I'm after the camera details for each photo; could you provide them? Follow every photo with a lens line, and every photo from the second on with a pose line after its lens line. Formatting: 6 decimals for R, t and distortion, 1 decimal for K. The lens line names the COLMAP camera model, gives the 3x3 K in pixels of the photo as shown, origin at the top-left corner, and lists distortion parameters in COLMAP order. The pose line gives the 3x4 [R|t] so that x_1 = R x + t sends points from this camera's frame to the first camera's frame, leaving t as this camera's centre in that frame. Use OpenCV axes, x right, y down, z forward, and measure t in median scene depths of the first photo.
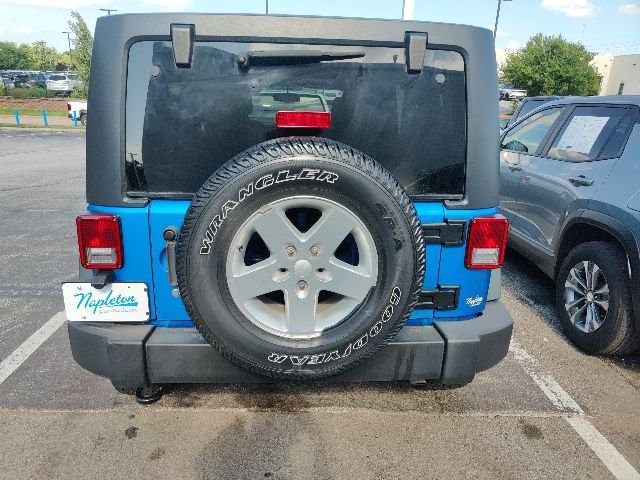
lens RADIAL K [[455.2, 0, 305.7], [0, 455.2, 252.9], [0, 0, 1]] dist [0.030476, -0.029982]
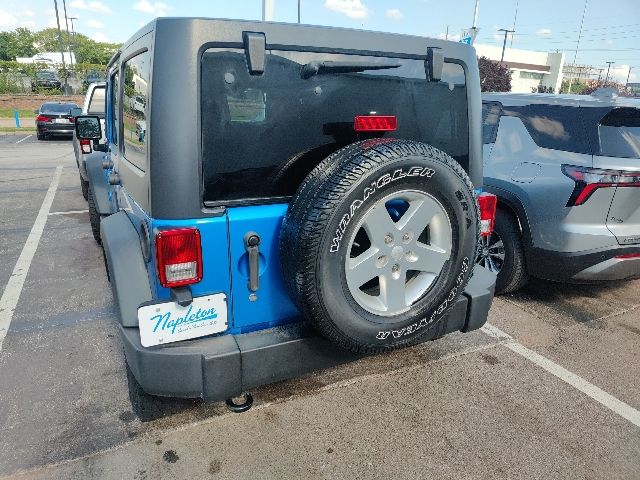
lens RADIAL K [[455.2, 0, 309.8], [0, 455.2, 250.9], [0, 0, 1]] dist [0.030476, -0.029982]
pose [[0.911573, -0.134891, 0.388381, -0.573813], [0.128444, 0.990799, 0.042648, -0.043172], [-0.390561, 0.011009, 0.920511, 0.021831]]
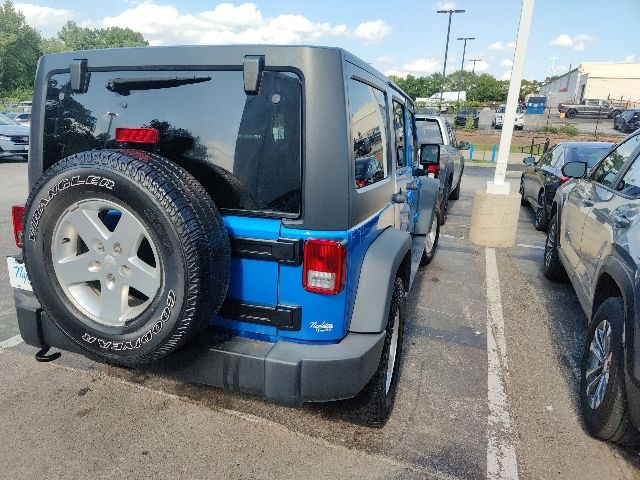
lens RADIAL K [[455.2, 0, 305.9], [0, 455.2, 258.7], [0, 0, 1]] dist [0.030476, -0.029982]
pose [[0.919002, 0.111423, -0.378181, 0.770316], [-0.126295, 0.991884, -0.014666, -0.019821], [0.373478, 0.061240, 0.925615, 0.104825]]
